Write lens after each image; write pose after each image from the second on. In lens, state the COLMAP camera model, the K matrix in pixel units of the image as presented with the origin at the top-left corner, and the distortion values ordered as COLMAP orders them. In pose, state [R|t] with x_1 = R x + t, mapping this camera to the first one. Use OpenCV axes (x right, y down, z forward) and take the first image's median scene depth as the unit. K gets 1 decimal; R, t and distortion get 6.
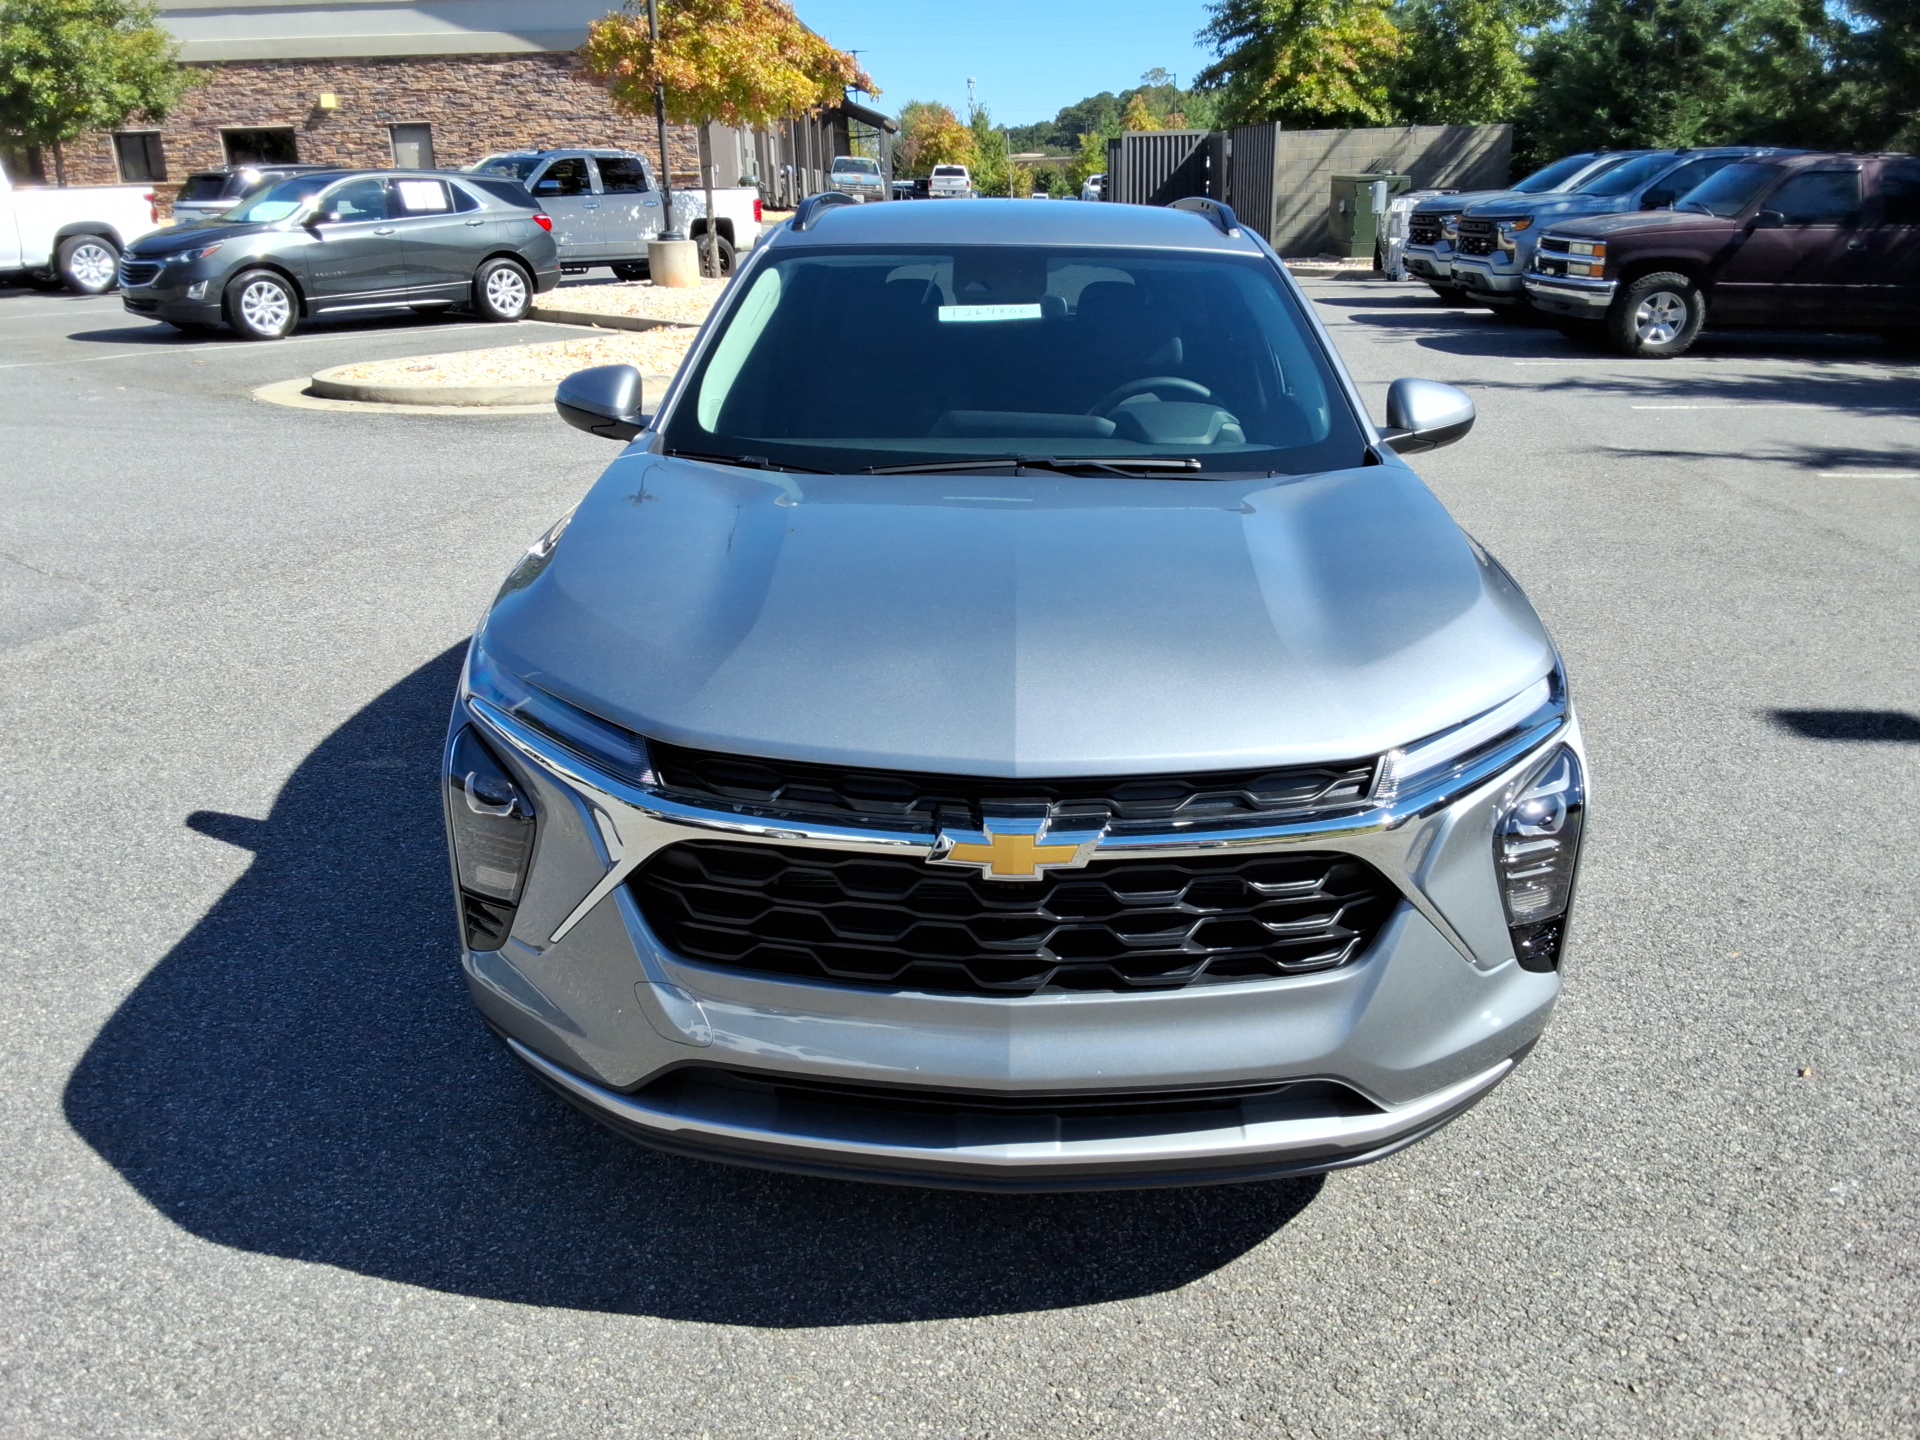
lens RADIAL K [[1547.6, 0, 972.6], [0, 1547.6, 691.1], [0, 0, 1]] dist [0.126215, -0.205086]
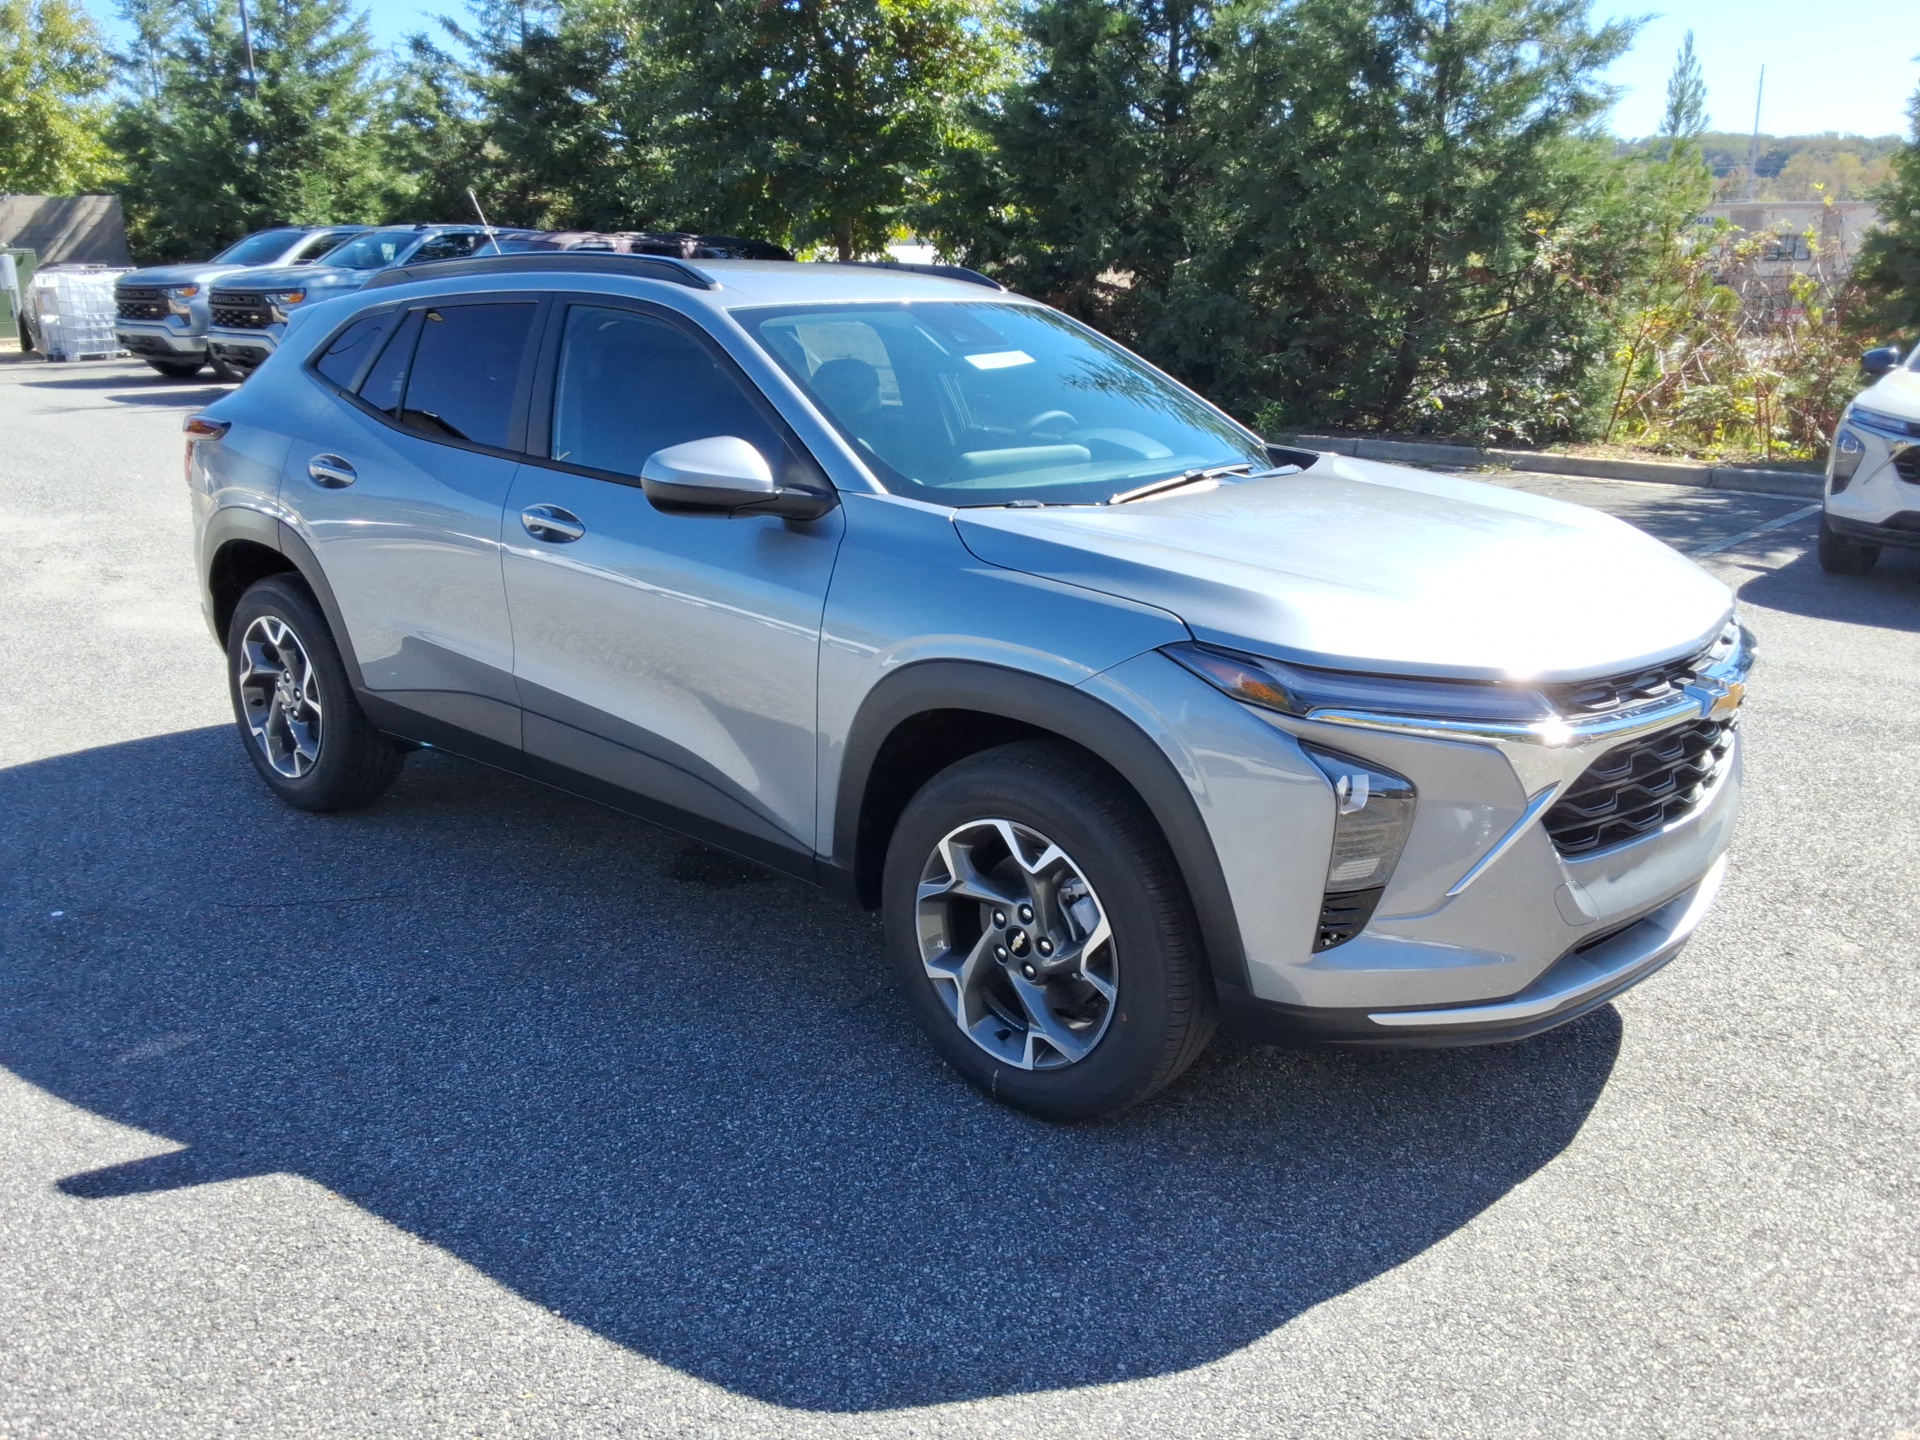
lens RADIAL K [[1556.6, 0, 985.7], [0, 1556.6, 690.6], [0, 0, 1]] dist [0.106158, -0.180742]
pose [[0.625729, -0.199940, 0.753981, -0.169104], [0.234313, 0.970131, 0.062801, -0.017299], [-0.744016, 0.137371, 0.653887, 0.062924]]
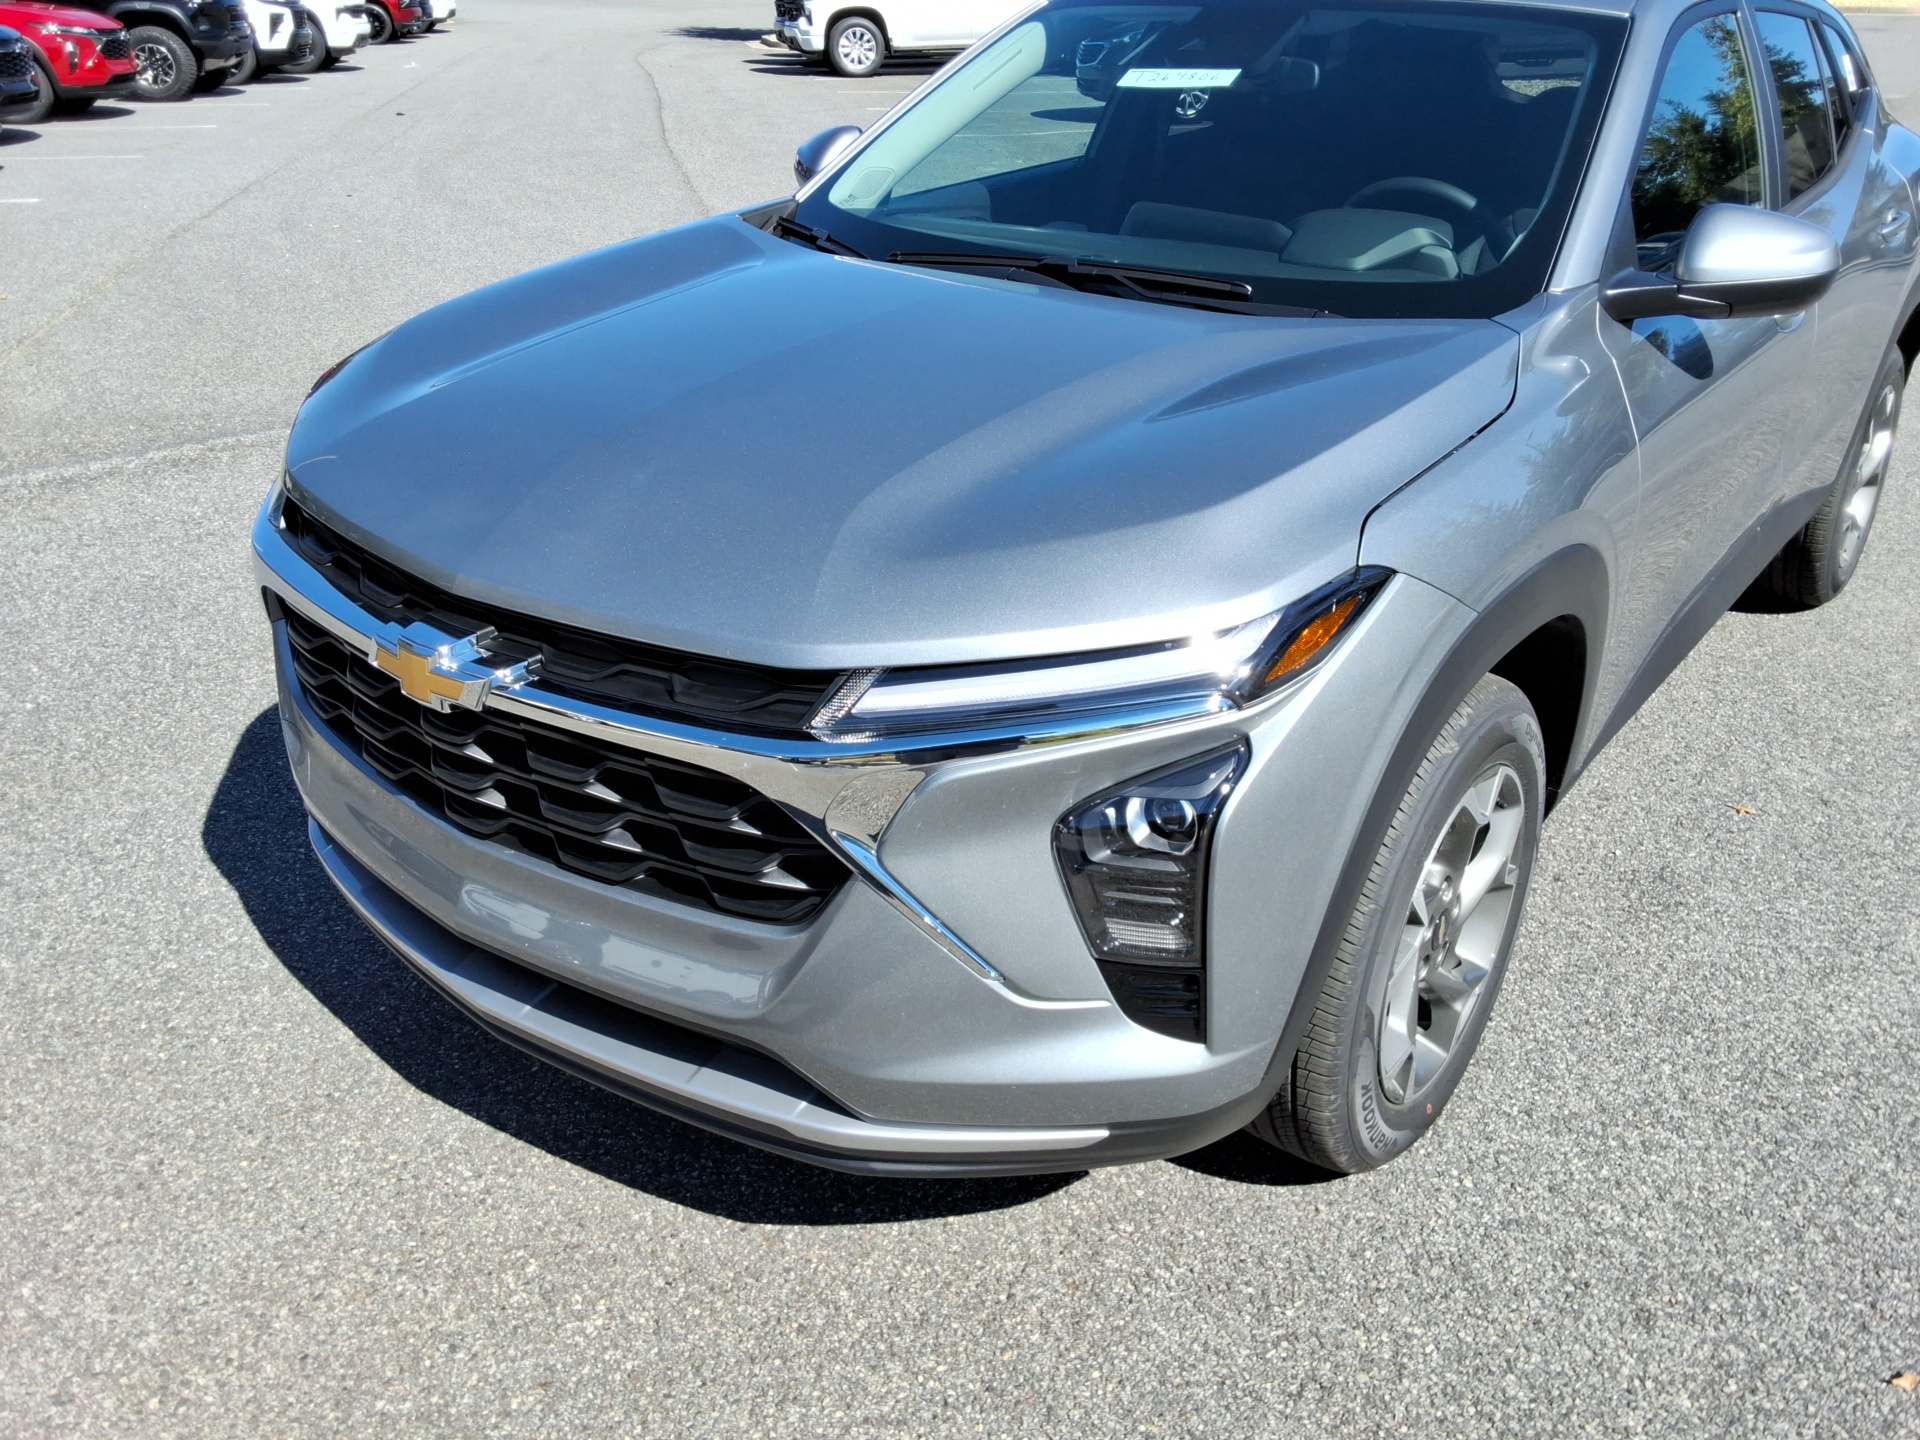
lens RADIAL K [[1547.6, 0, 972.6], [0, 1547.6, 691.1], [0, 0, 1]] dist [0.126215, -0.205086]
pose [[0.803983, 0.248112, -0.540419, 0.086154], [-0.183867, 0.967985, 0.170873, -0.010724], [0.565513, -0.038014, 0.823863, 0.049870]]
